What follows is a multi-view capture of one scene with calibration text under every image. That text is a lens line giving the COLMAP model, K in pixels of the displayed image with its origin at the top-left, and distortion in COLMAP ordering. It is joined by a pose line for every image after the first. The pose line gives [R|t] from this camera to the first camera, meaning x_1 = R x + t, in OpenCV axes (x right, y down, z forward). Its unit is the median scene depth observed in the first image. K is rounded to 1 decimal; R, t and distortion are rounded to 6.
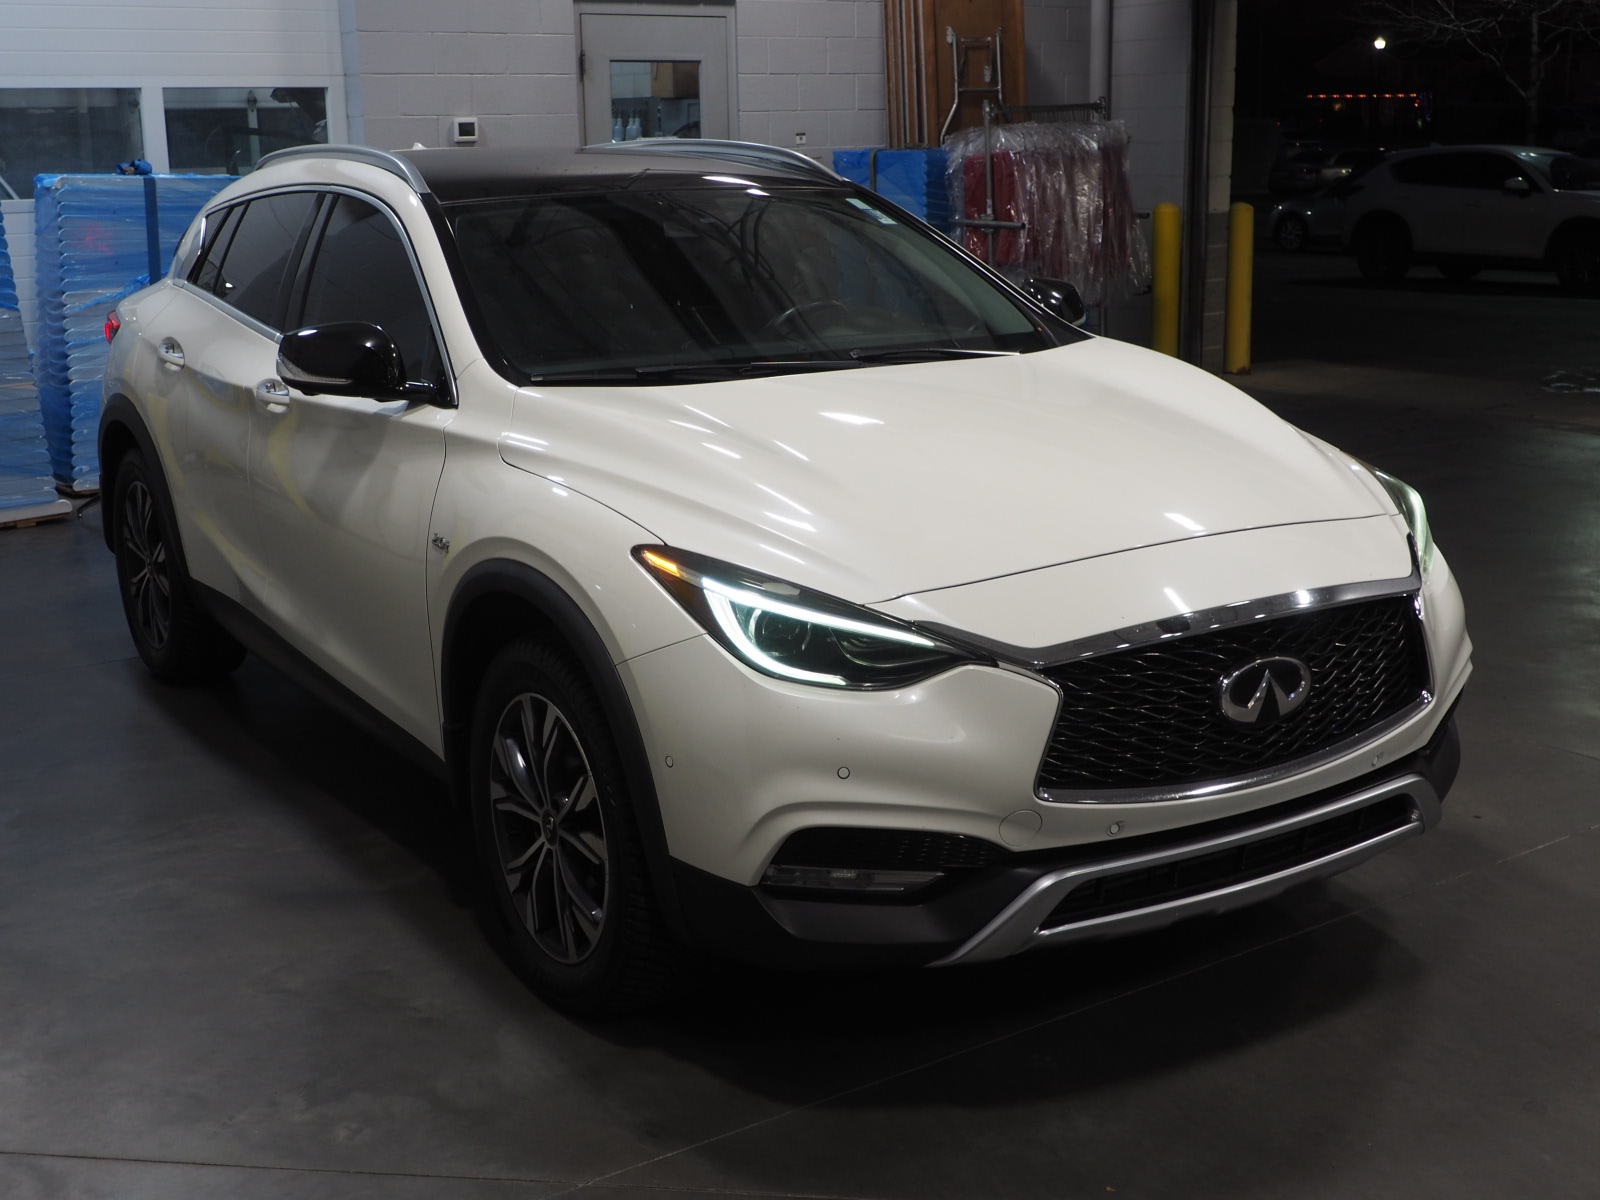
lens RADIAL K [[2073.5, 0, 800.0], [0, 2073.5, 600.0], [0, 0, 1]] dist [0.001240, 0.006882]
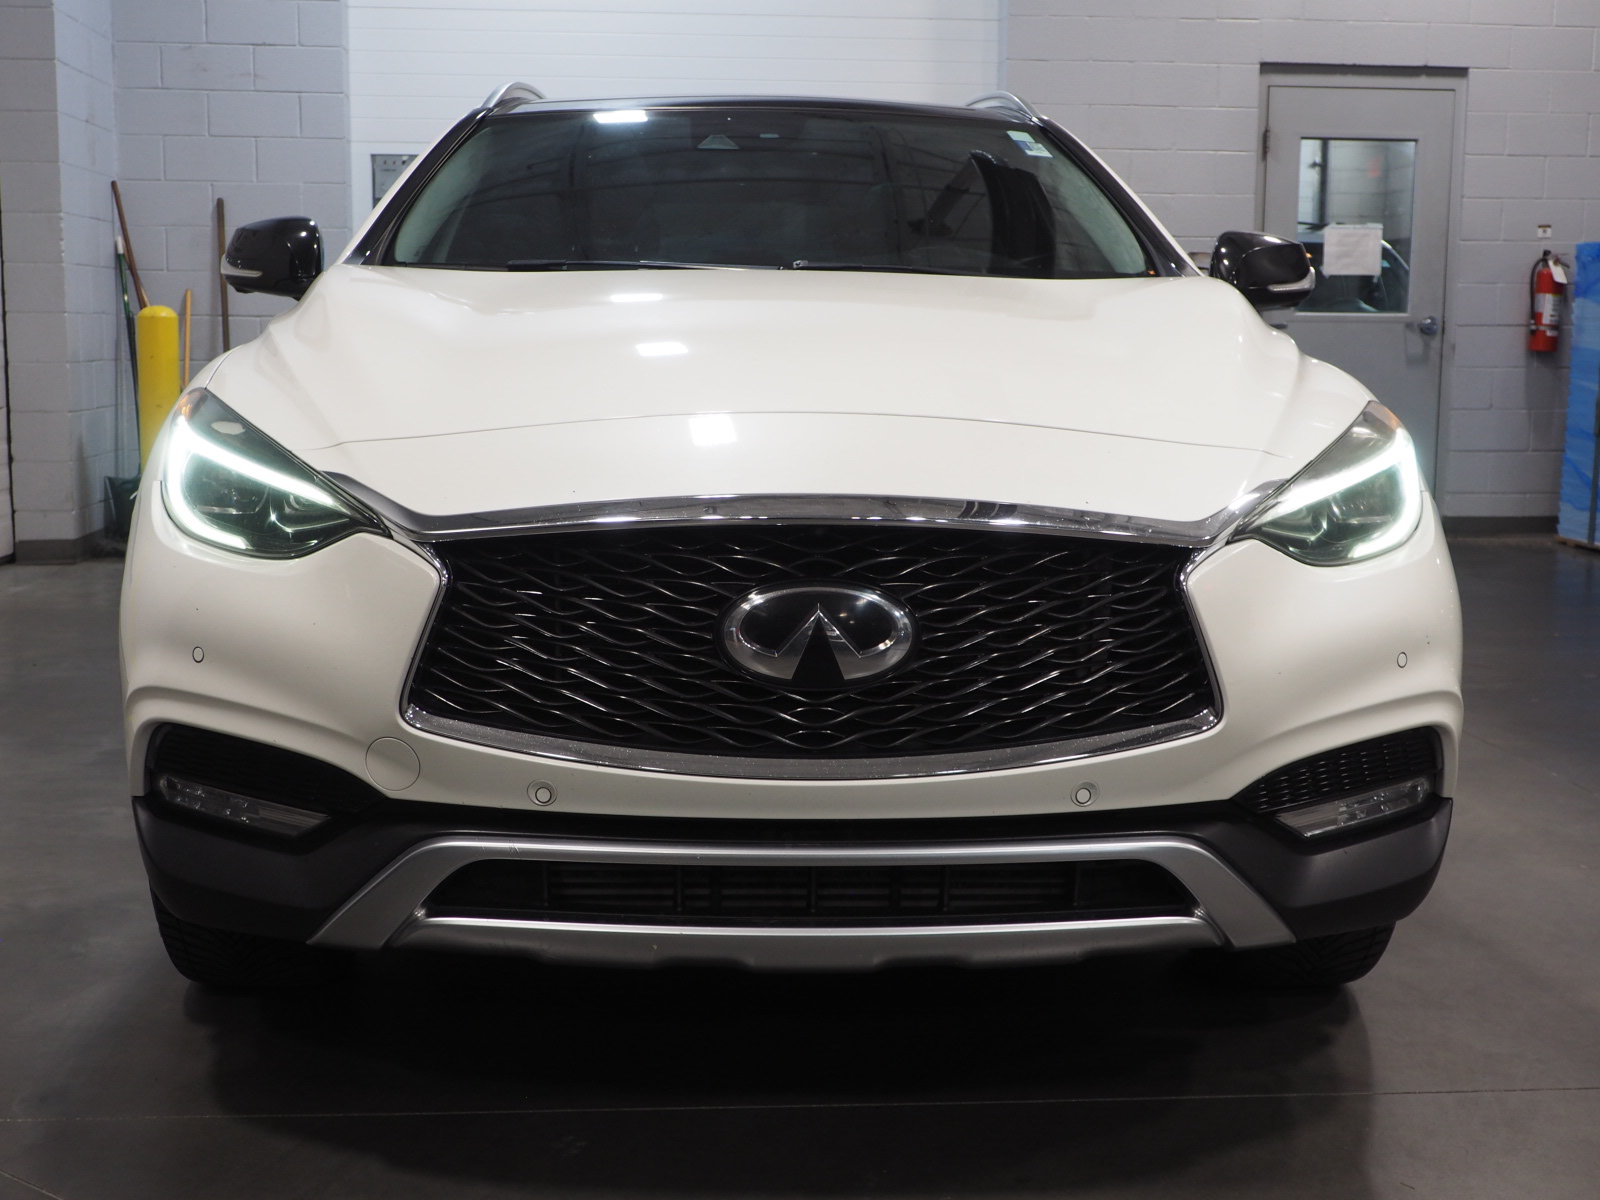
lens RADIAL K [[2073.5, 0, 800.0], [0, 2073.5, 600.0], [0, 0, 1]] dist [0.001240, 0.006882]
pose [[0.853204, 0.088049, -0.514091, 0.588529], [-0.142403, 0.987525, -0.067203, 0.081269], [0.501761, 0.130546, 0.855099, 0.443403]]
